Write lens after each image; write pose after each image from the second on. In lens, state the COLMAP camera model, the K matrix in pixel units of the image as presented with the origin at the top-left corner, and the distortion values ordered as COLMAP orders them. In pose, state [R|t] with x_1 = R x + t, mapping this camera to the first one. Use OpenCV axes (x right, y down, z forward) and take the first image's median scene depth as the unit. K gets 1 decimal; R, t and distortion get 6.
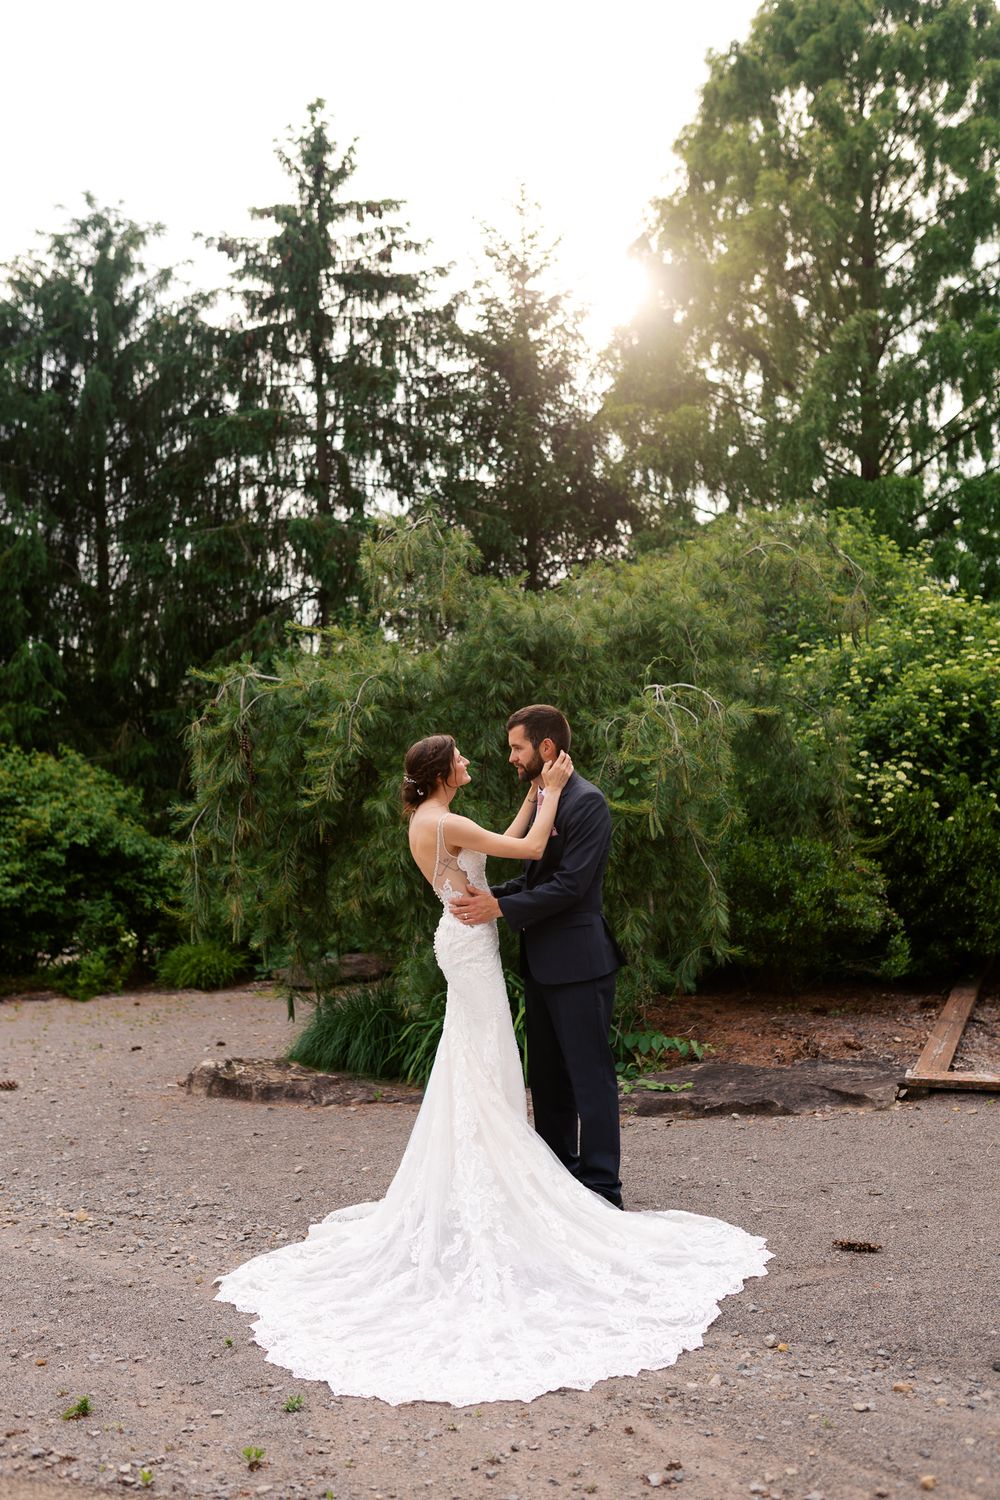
lens RADIAL K [[1354.7, 0, 500.0], [0, 1354.7, 750.0], [0, 0, 1]] dist [-0.029102, 0.009899]
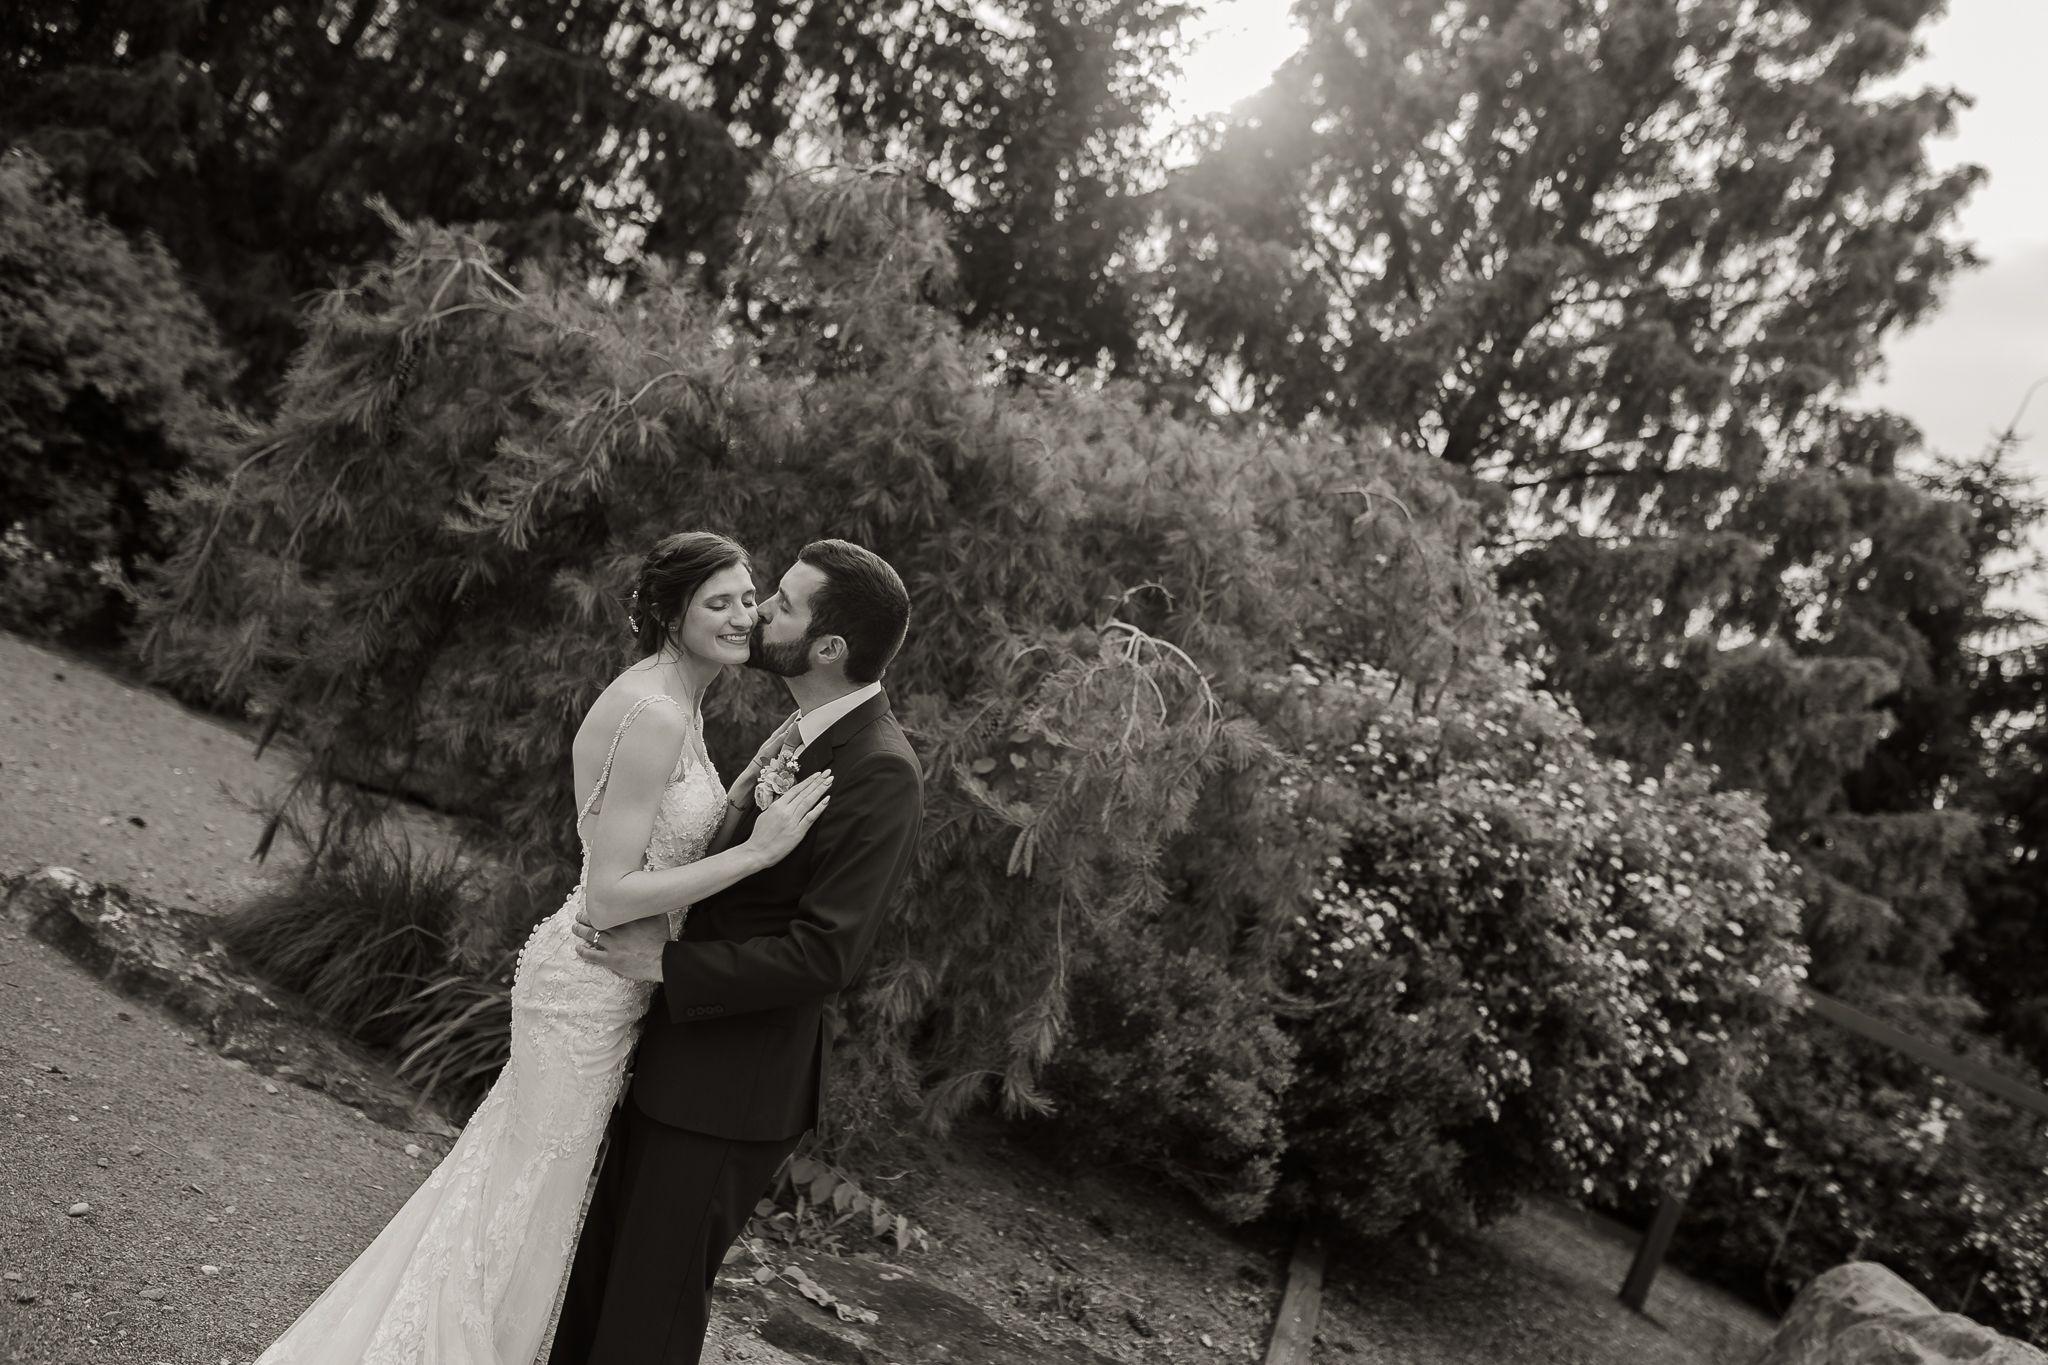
lens RADIAL K [[1849.6, 0, 1072.9], [0, 1849.6, 682.3], [0, 0, 1]] dist [-0.029102, 0.009899]
pose [[0.875726, 0.451529, 0.170955, -0.014030], [-0.456437, 0.889679, -0.011710, -0.003687], [-0.157382, -0.067775, 0.985209, 0.124007]]
